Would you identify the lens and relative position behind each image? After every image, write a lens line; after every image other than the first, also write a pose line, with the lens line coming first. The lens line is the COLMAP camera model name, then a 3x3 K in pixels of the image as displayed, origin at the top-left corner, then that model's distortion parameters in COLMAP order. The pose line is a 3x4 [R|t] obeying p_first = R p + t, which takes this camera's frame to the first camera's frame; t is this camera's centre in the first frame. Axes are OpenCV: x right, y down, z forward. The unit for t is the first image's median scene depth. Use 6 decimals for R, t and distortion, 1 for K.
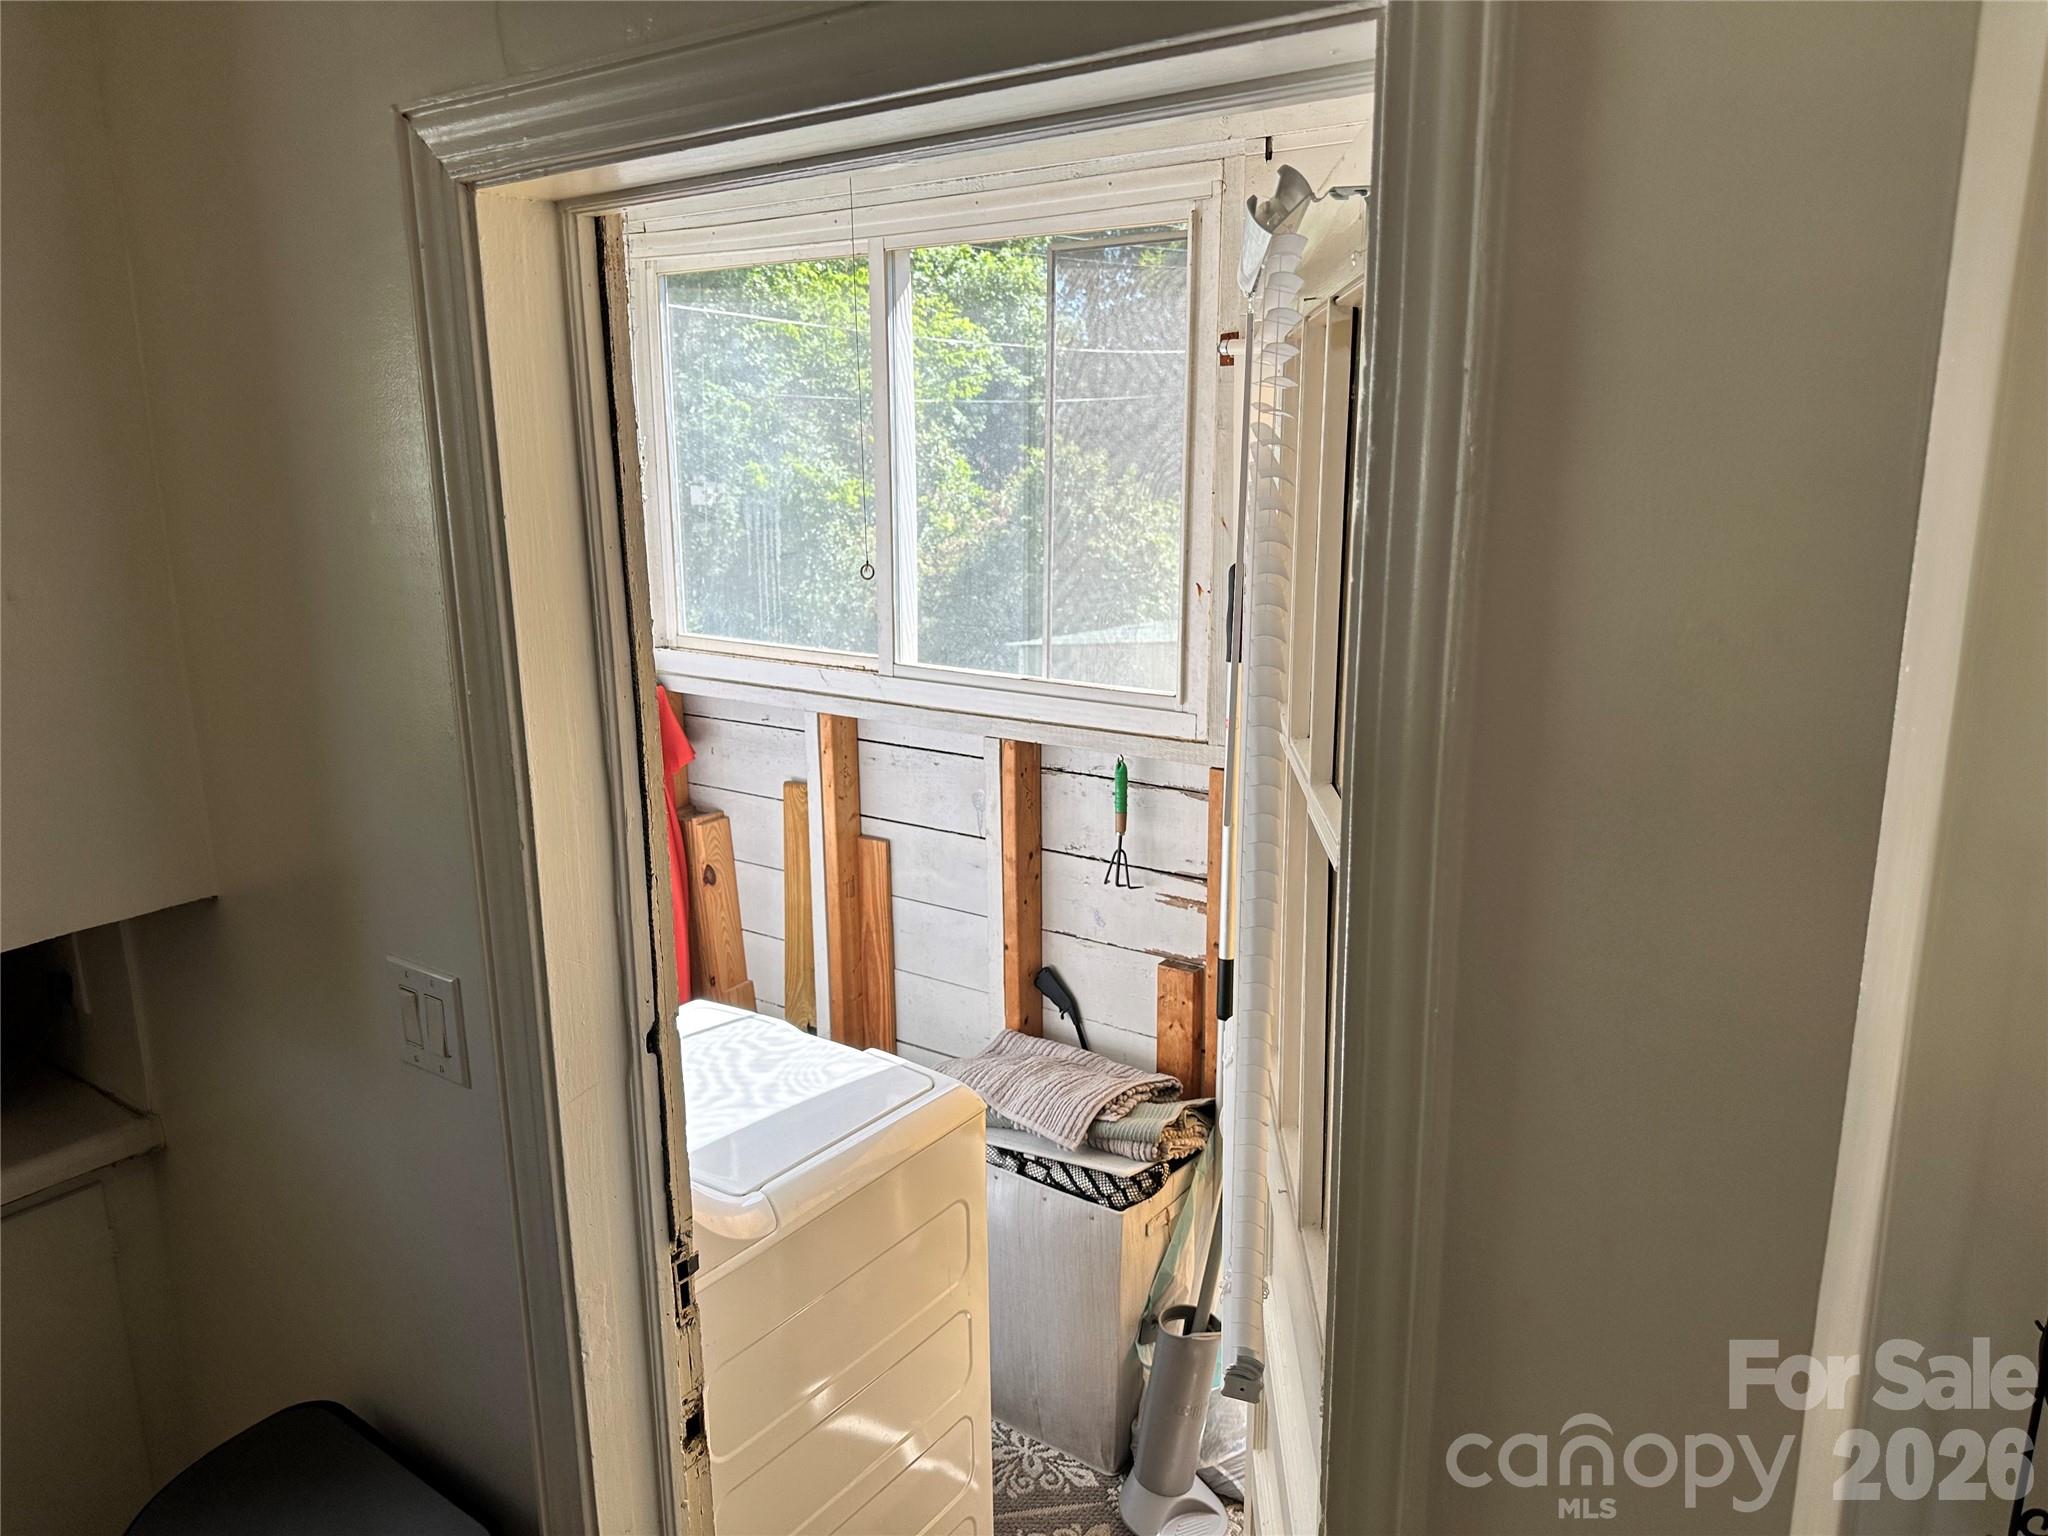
lens RADIAL K [[1433.1, 0, 1029.7], [0, 1433.1, 761.1], [0, 0, 1]] dist [0.204875, -0.426462]
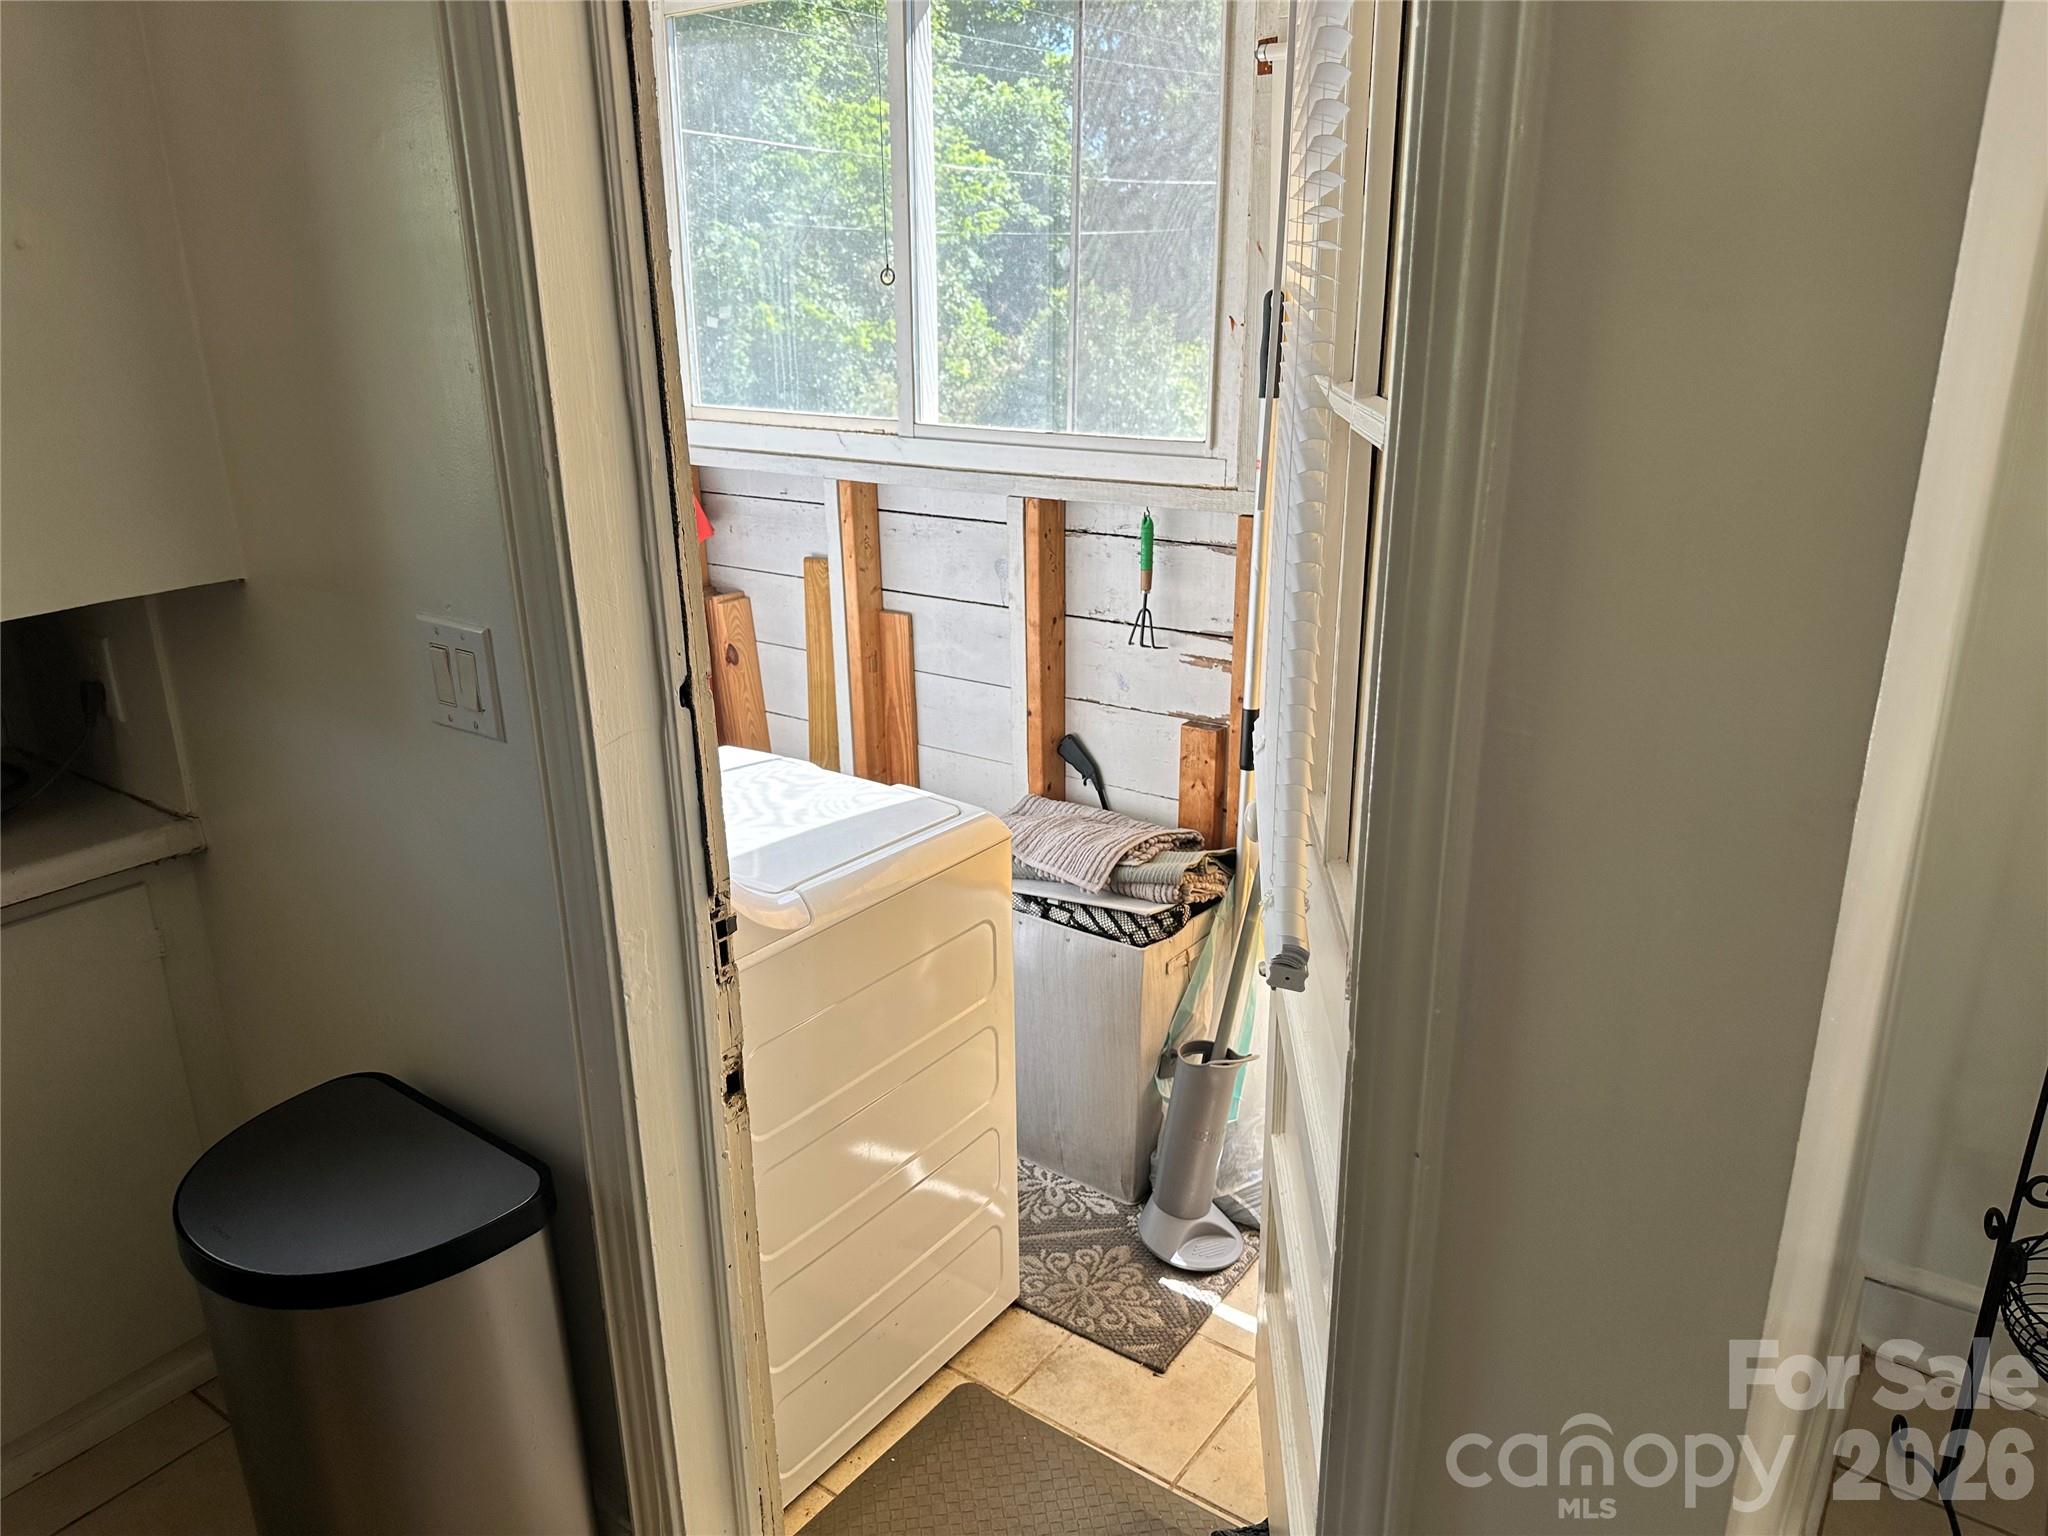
lens RADIAL K [[1433.1, 0, 1029.7], [0, 1433.1, 761.1], [0, 0, 1]] dist [0.204875, -0.426462]
pose [[0.999928, 0.002455, -0.011746, -0.004500], [-0.001282, 0.995102, 0.098845, 0.066340], [0.011931, -0.098823, 0.995033, 0.001787]]
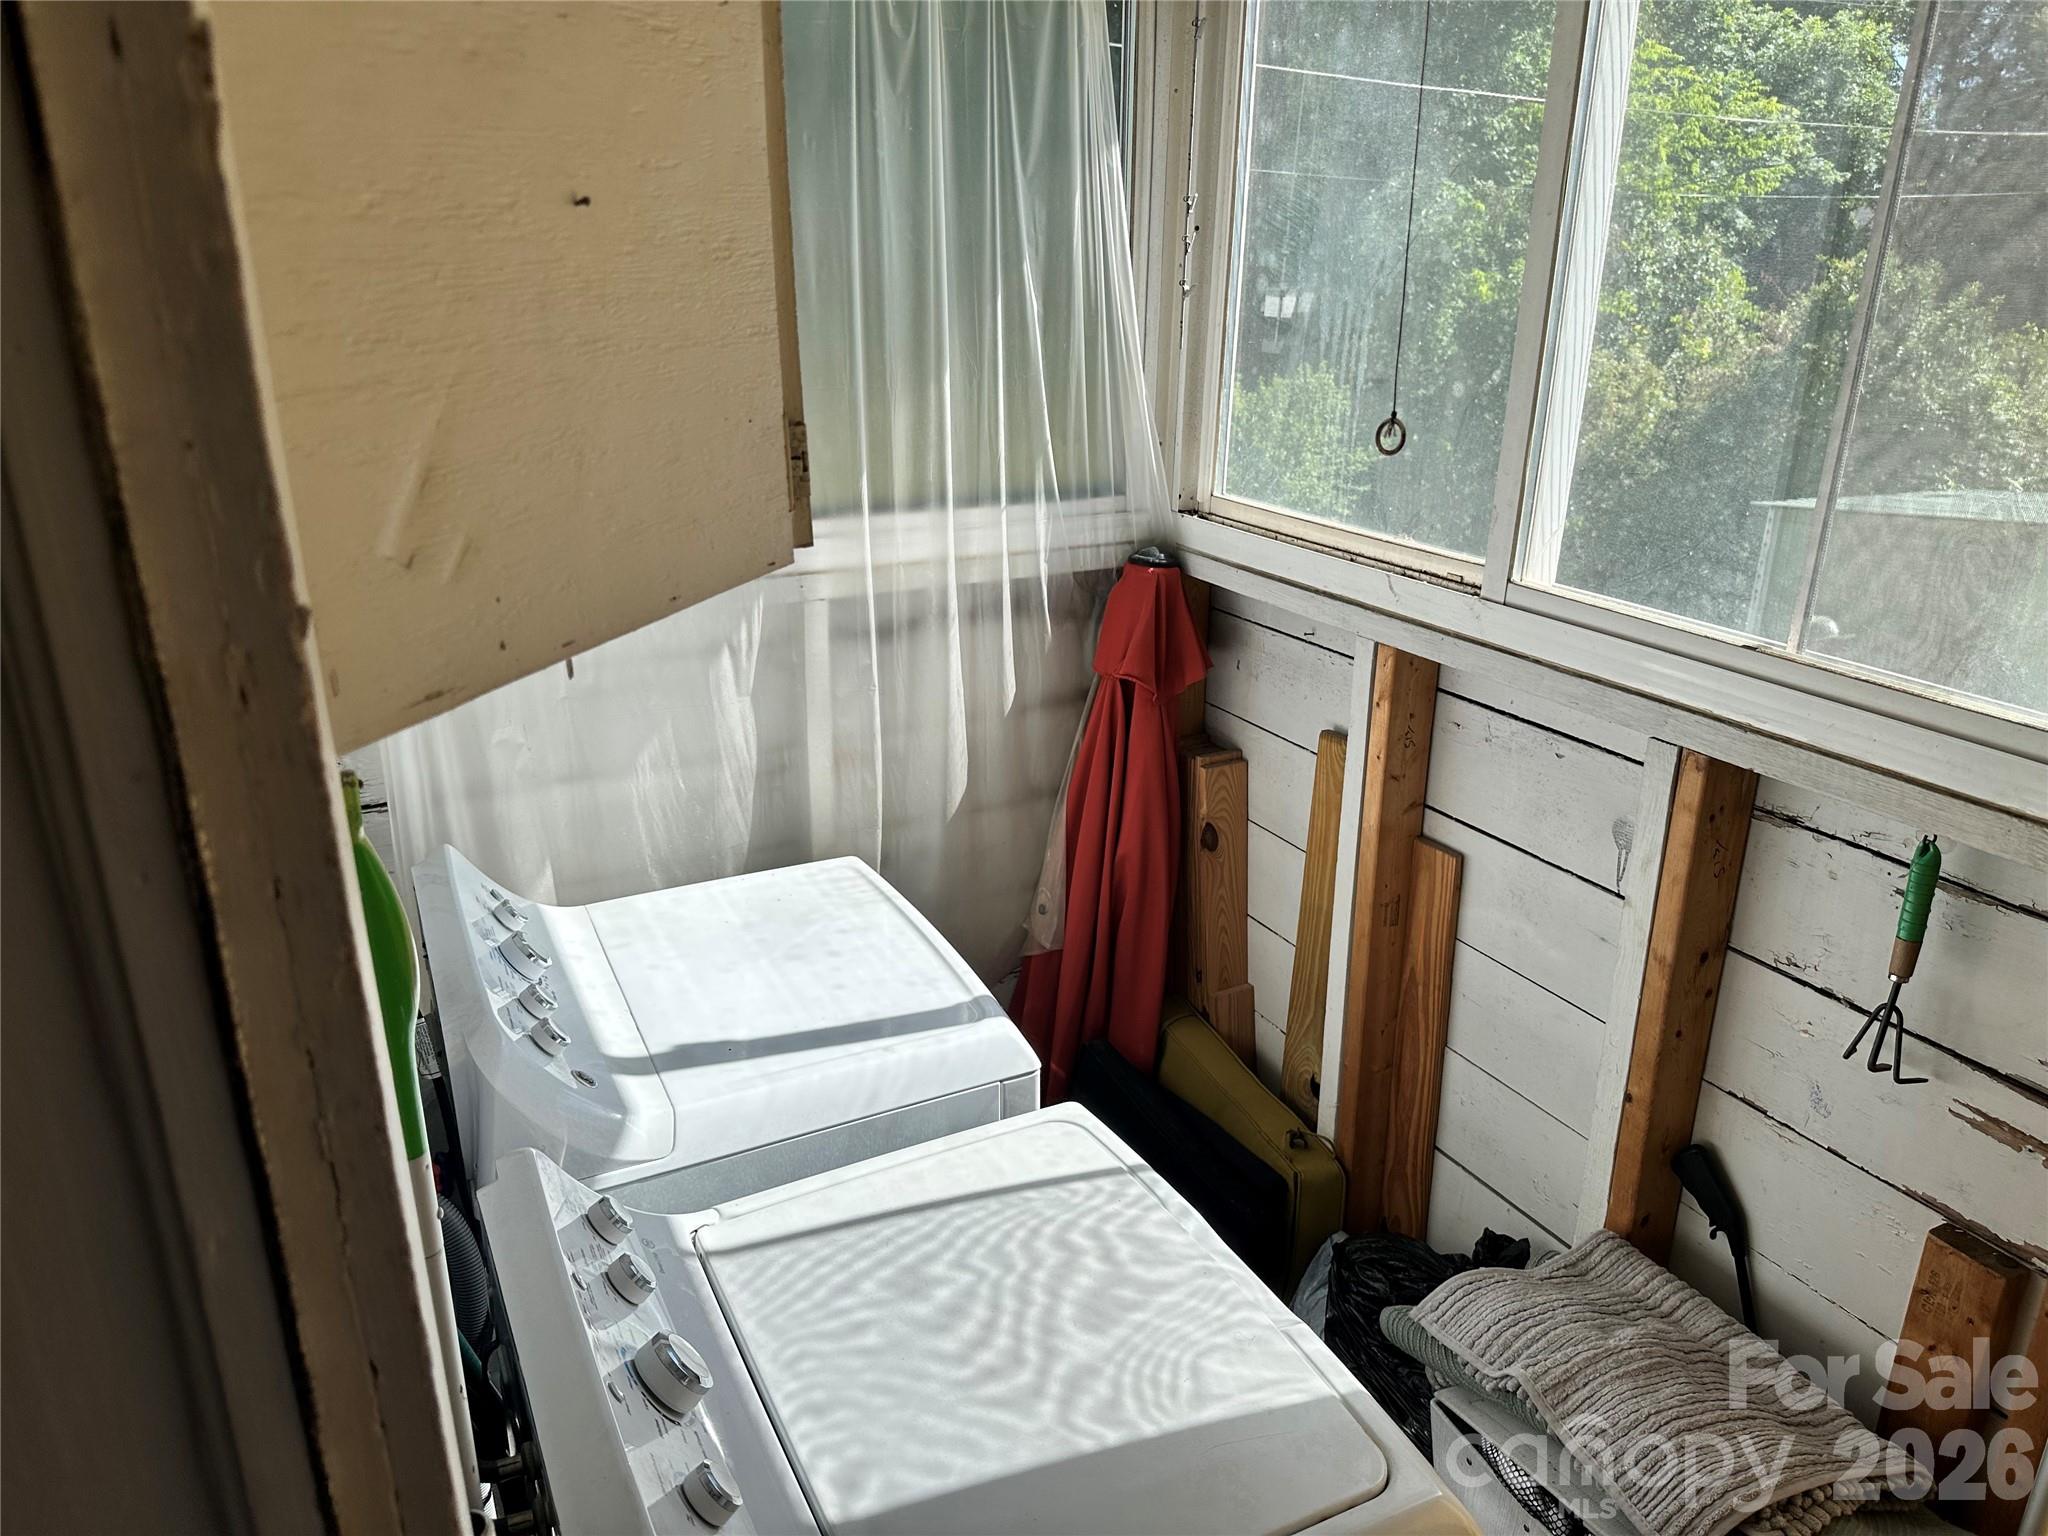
lens RADIAL K [[1502.6, 0, 1002.1], [0, 1502.6, 780.2], [0, 0, 1]] dist [0.039632, -0.048974]
pose [[0.887947, 0.169616, -0.427528, -0.001619], [-0.115370, 0.981939, 0.149954, -0.059705], [0.445241, -0.083827, 0.891478, 0.375593]]
